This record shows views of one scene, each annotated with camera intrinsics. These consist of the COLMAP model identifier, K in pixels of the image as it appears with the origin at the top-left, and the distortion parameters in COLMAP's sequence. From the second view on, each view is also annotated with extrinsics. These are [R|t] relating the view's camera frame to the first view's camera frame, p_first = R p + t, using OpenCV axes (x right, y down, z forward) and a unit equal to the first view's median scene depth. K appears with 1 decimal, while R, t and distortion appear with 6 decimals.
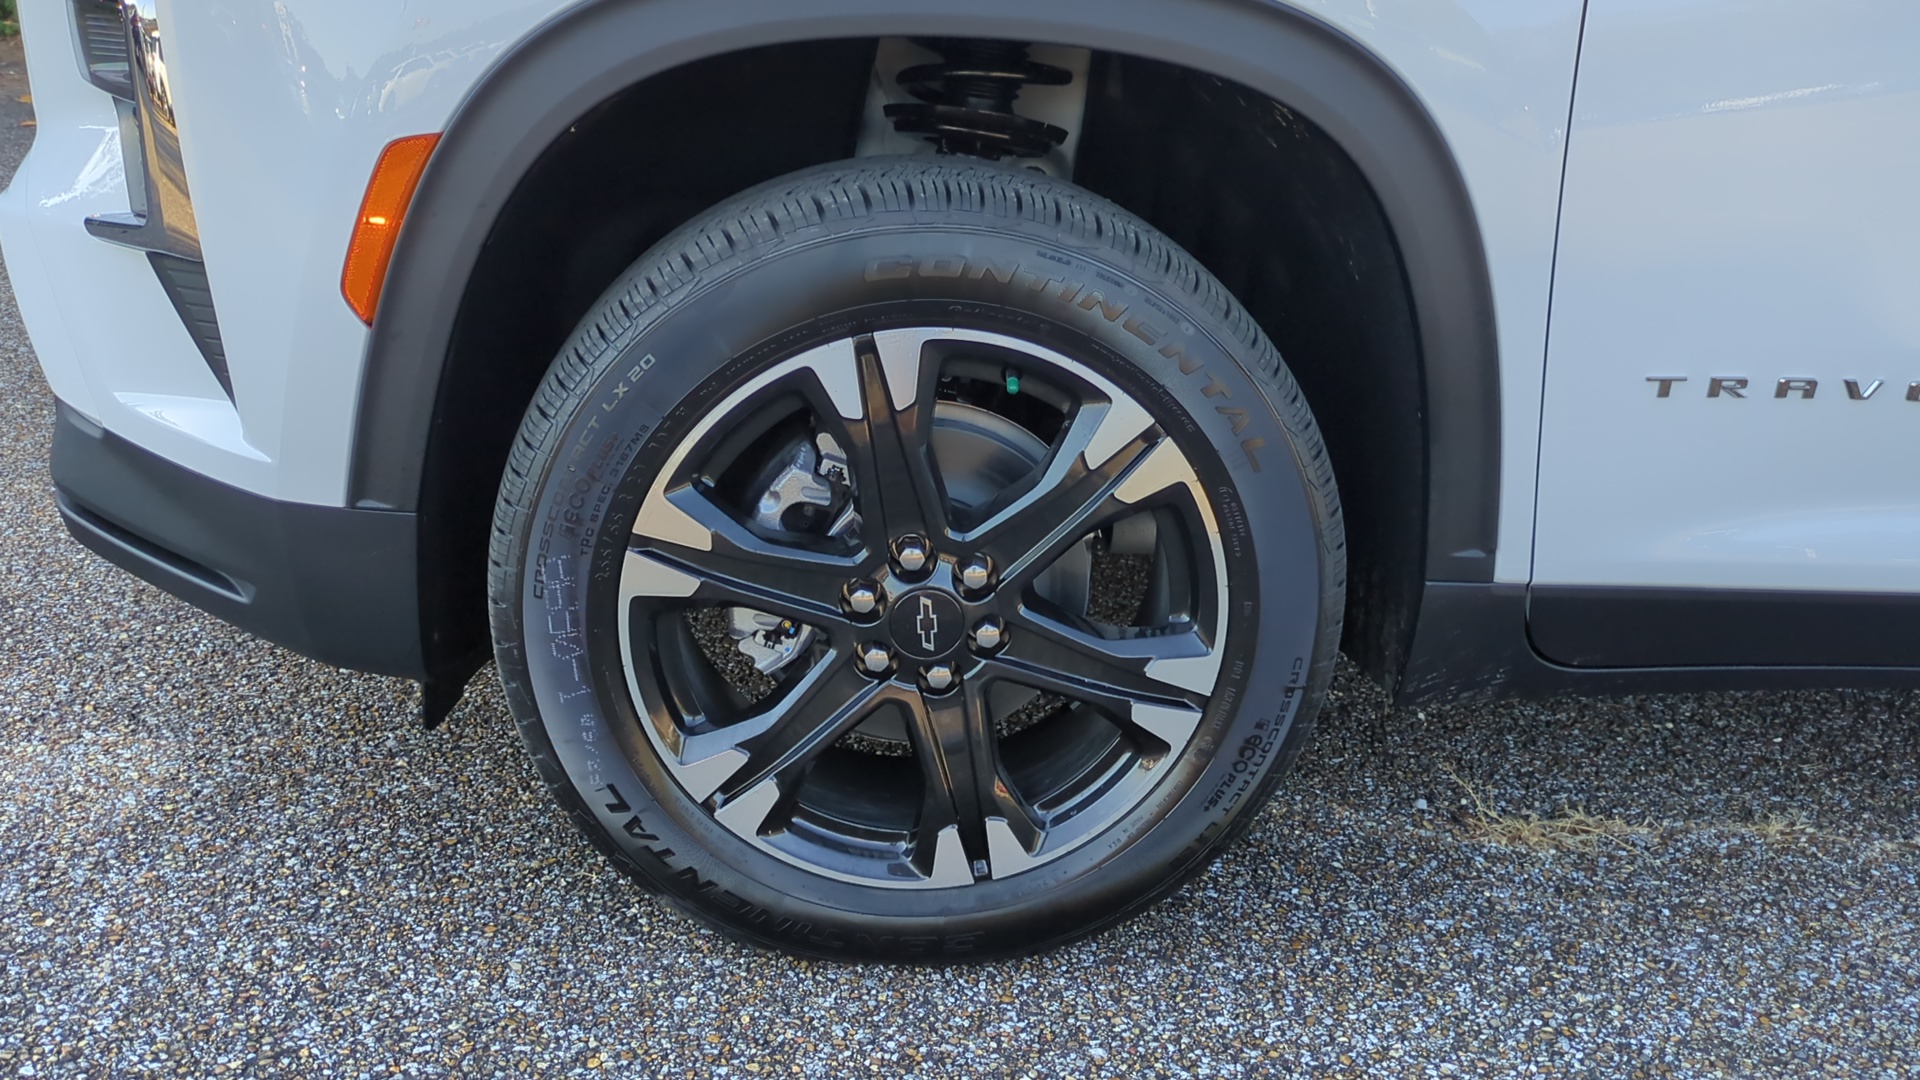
lens RADIAL K [[1659.0, 0, 956.0], [0, 1659.0, 534.8], [0, 0, 1]] dist [0.063699, -0.085911]
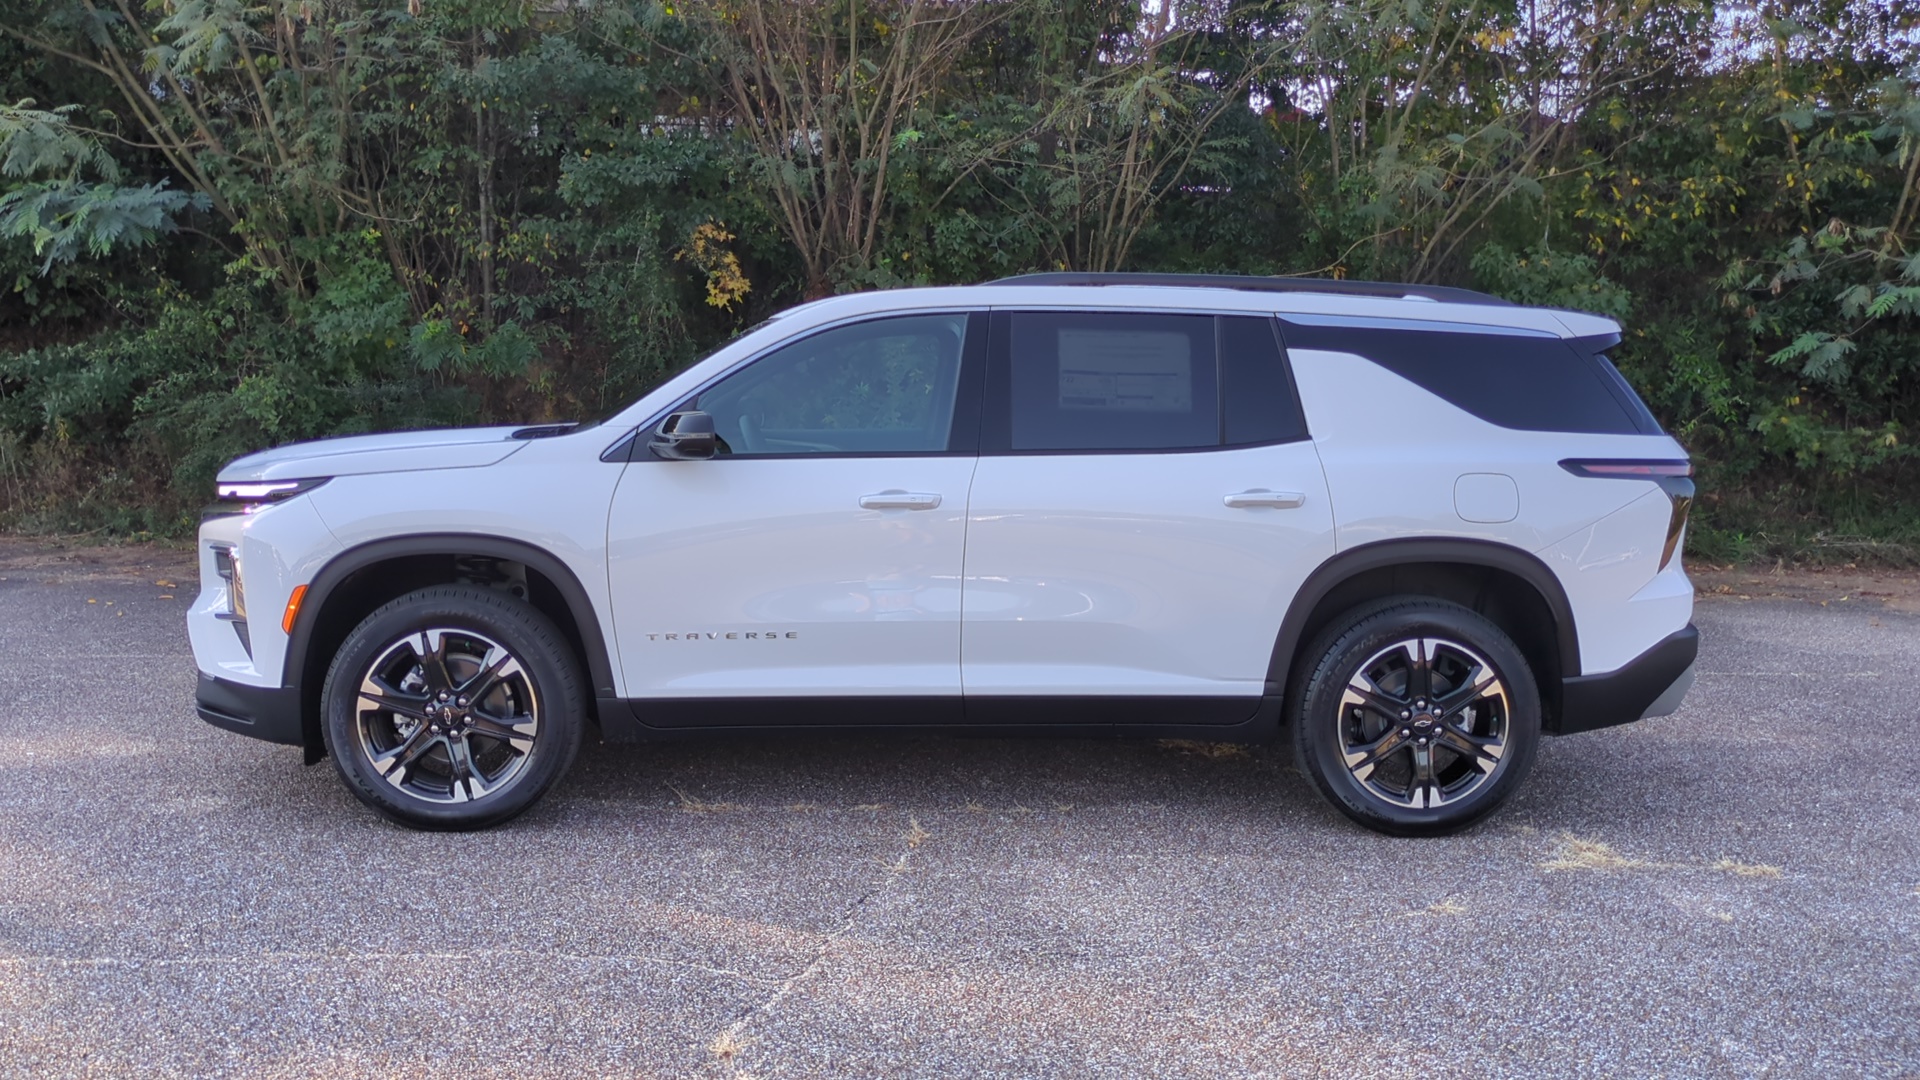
lens RADIAL K [[1659.0, 0, 956.0], [0, 1659.0, 534.8], [0, 0, 1]] dist [0.063699, -0.085911]
pose [[0.998622, -0.046237, -0.024828, 1.133815], [0.038250, 0.965145, -0.258904, 0.624699], [0.035934, 0.257598, 0.965584, -2.390131]]
